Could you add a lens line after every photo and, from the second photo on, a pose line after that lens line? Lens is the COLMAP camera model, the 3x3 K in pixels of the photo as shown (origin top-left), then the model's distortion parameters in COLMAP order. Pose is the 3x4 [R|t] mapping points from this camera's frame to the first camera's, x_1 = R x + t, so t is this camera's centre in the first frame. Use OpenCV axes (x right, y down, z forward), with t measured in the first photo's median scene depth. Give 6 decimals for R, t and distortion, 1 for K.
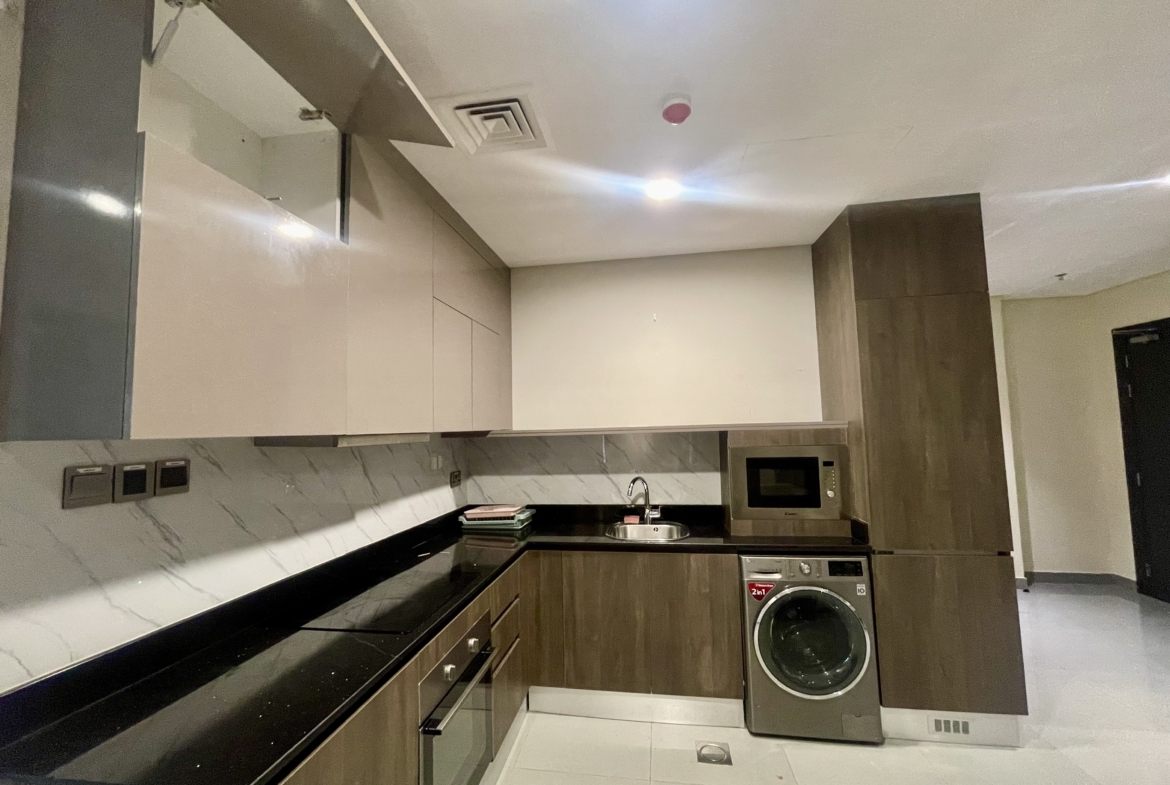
lens RADIAL K [[475.1, 0, 587.0], [0, 475.1, 391.5], [0, 0, 1]] dist [0.002629, 0.000200]
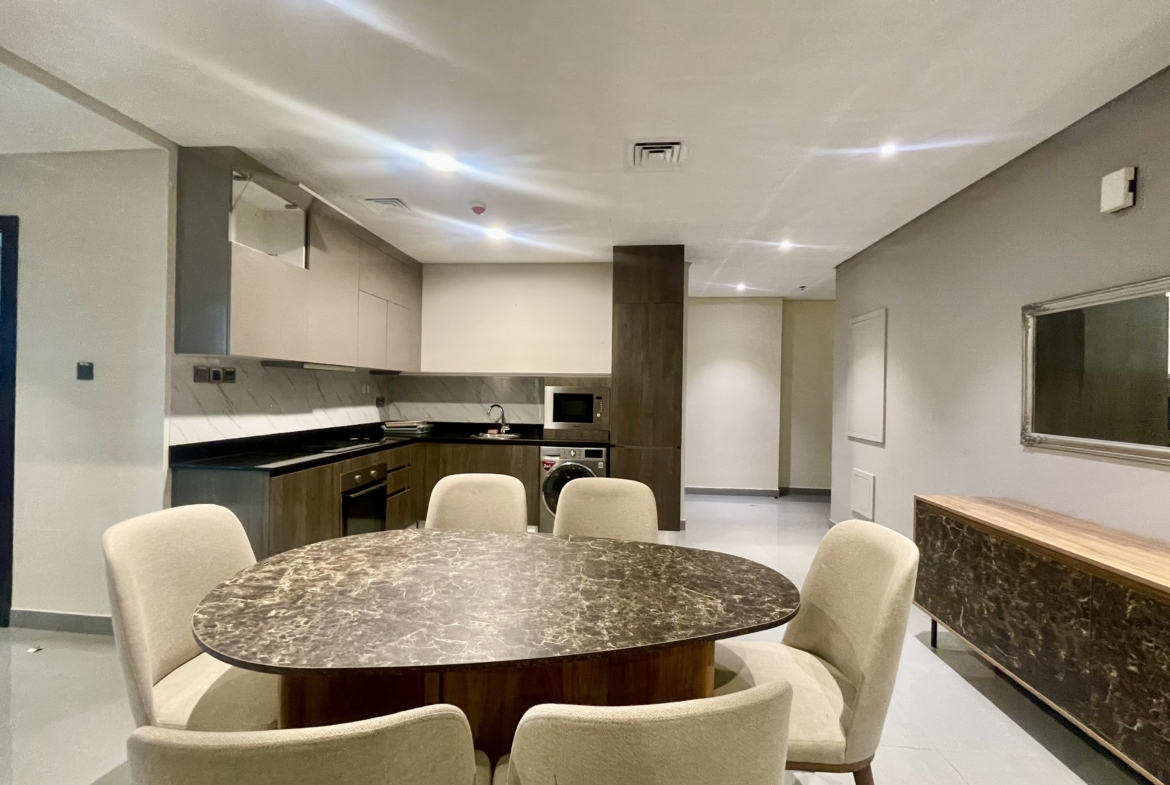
lens RADIAL K [[471.8, 0, 582.7], [0, 471.8, 390.1], [0, 0, 1]] dist [0.000124, -0.000013]
pose [[0.997213, 0.041308, 0.062132, 0.368615], [-0.045814, 0.996284, 0.072936, 0.003448], [-0.058888, -0.075579, 0.995399, -0.733501]]
